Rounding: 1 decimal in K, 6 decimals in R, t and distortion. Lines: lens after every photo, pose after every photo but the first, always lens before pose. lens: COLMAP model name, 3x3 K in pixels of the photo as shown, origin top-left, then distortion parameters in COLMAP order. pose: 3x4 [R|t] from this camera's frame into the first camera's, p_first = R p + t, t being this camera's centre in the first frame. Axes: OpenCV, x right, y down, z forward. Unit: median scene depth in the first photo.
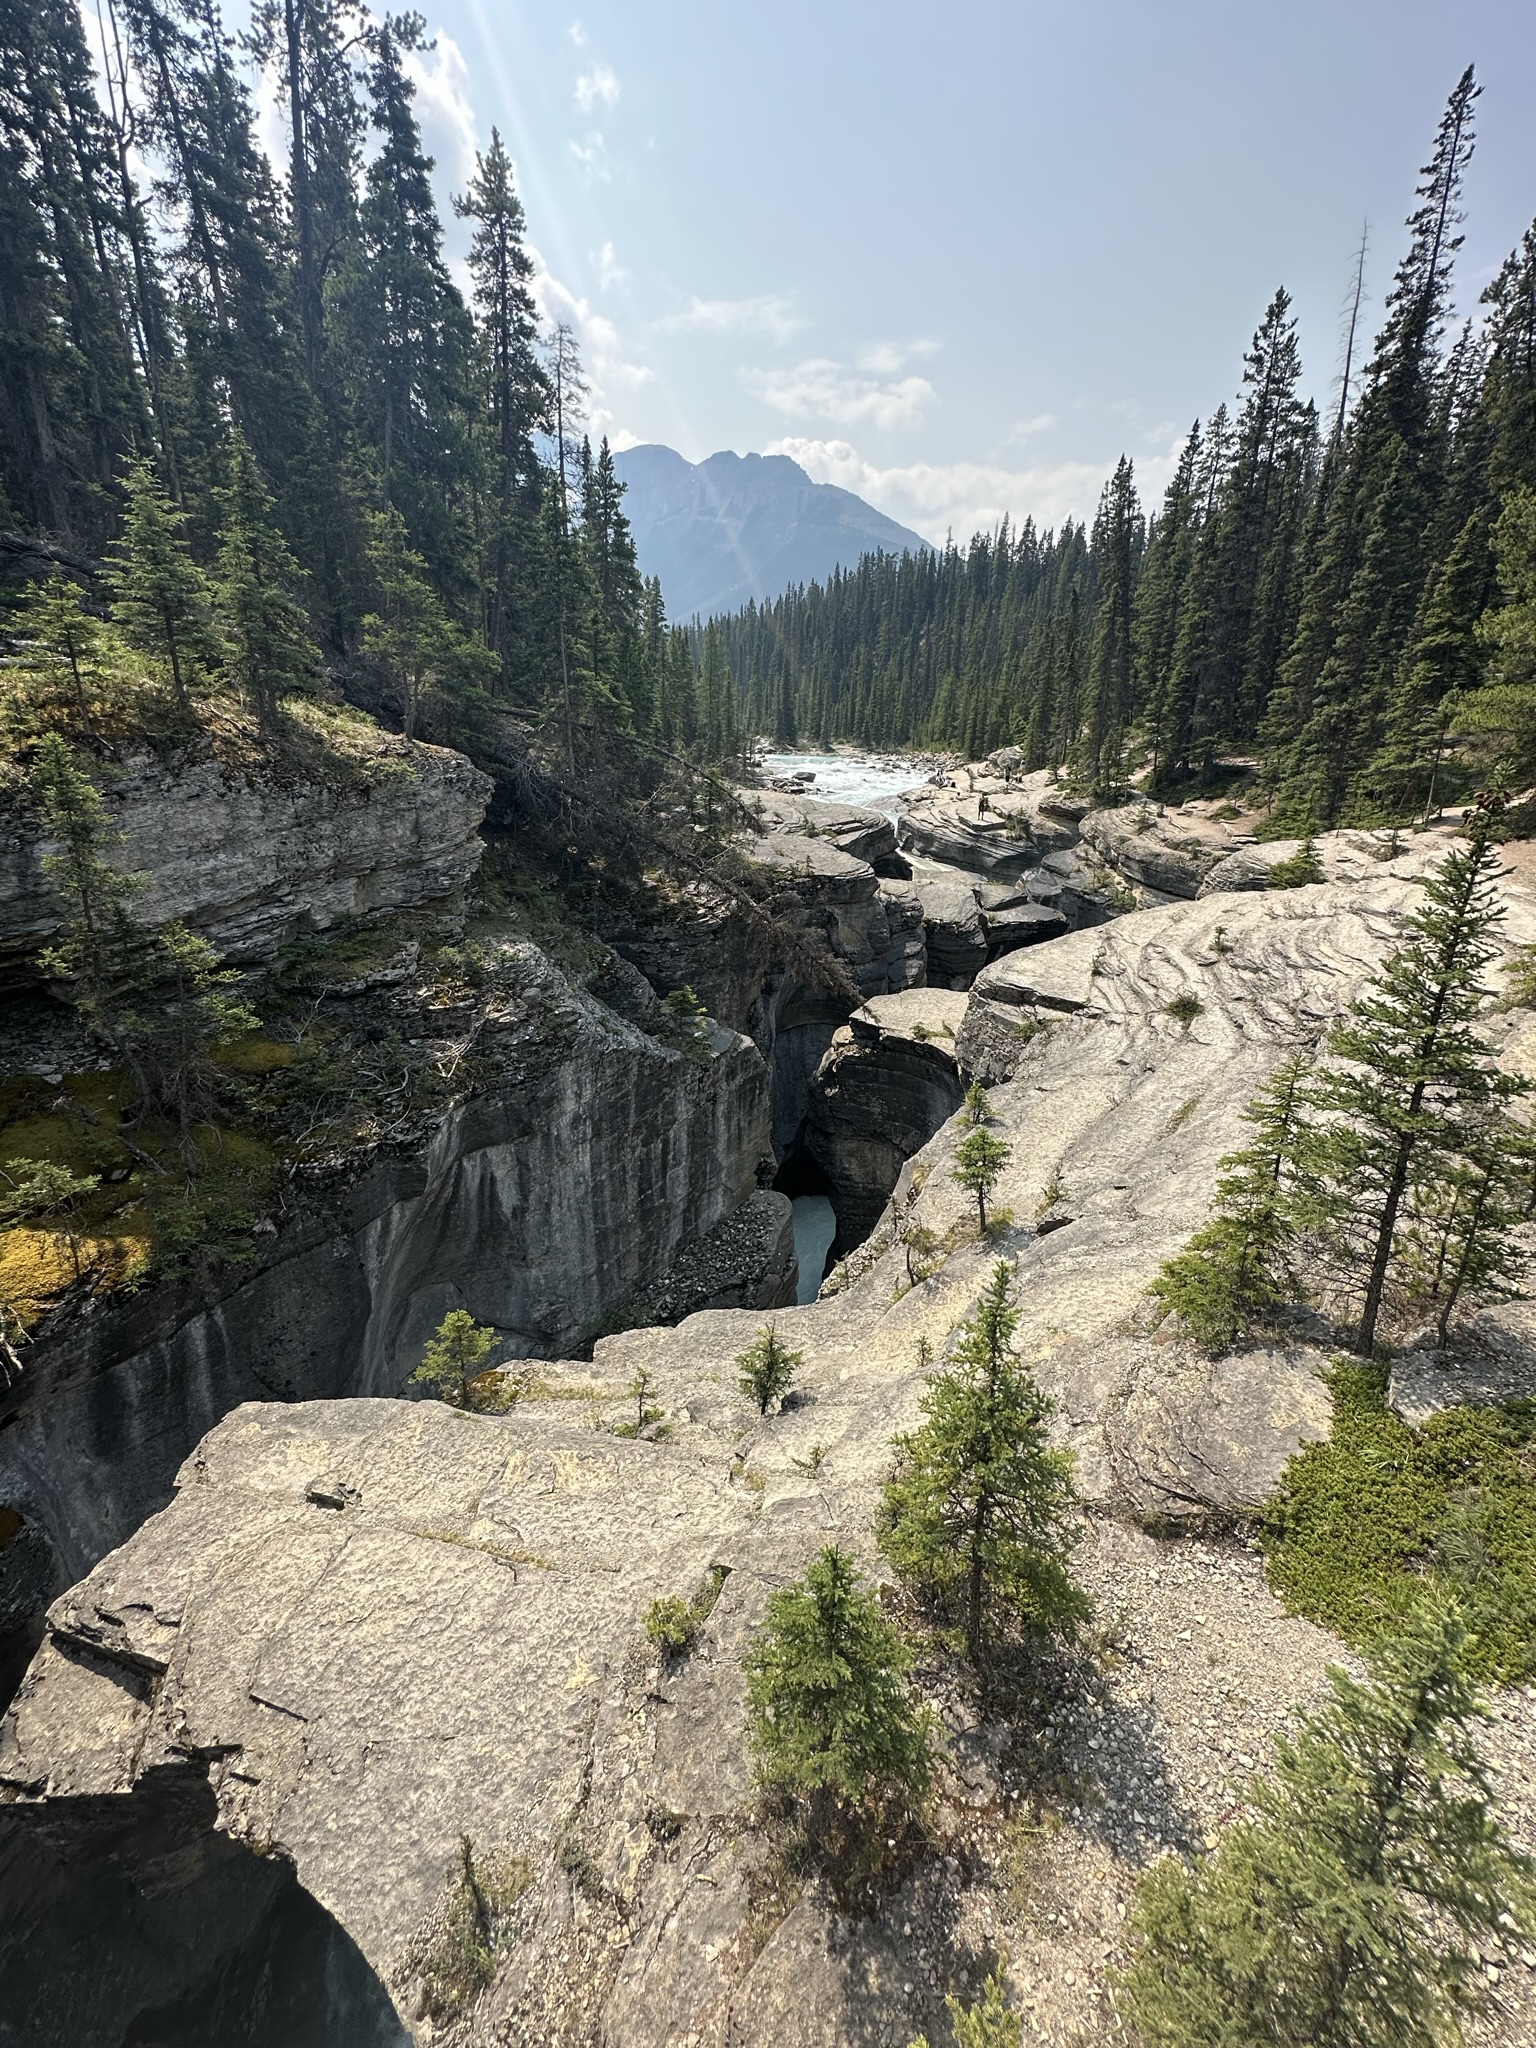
lens RADIAL K [[874.7, 0, 764.7], [0, 874.7, 1028.3], [0, 0, 1]] dist [-0.001164, 0.000920]
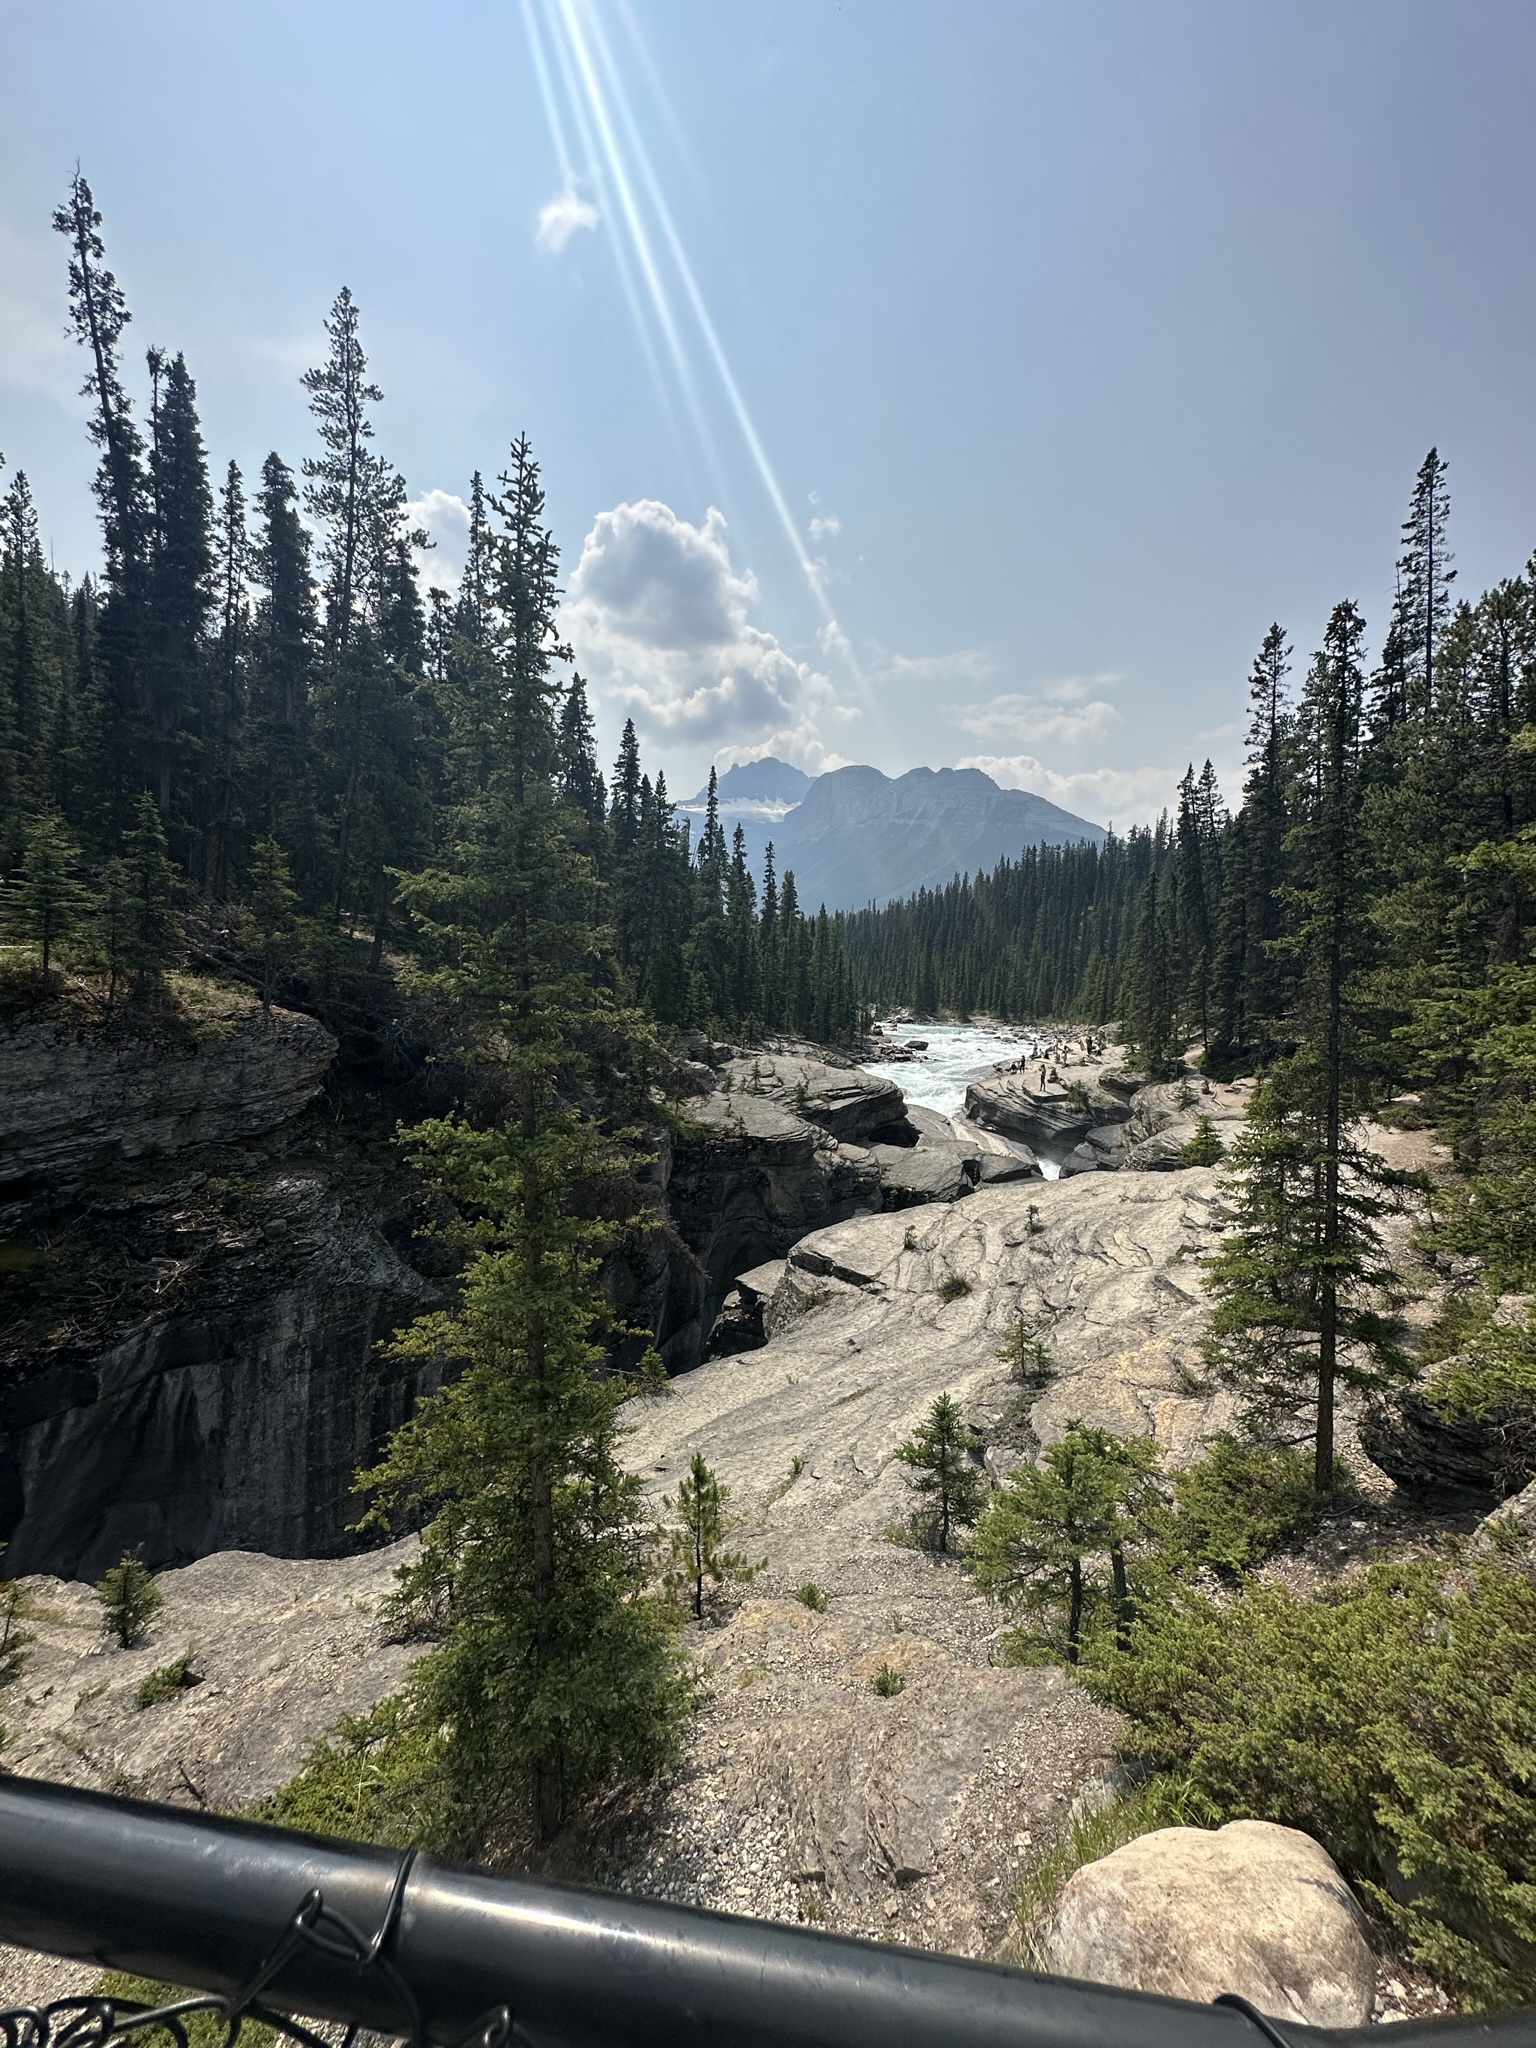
lens RADIAL K [[874.7, 0, 764.7], [0, 874.7, 1028.3], [0, 0, 1]] dist [-0.001164, 0.000920]
pose [[0.977464, 0.017277, -0.210395, 0.390535], [-0.078037, 0.955621, -0.284076, -0.006908], [0.196150, 0.294093, 0.935433, 0.002613]]
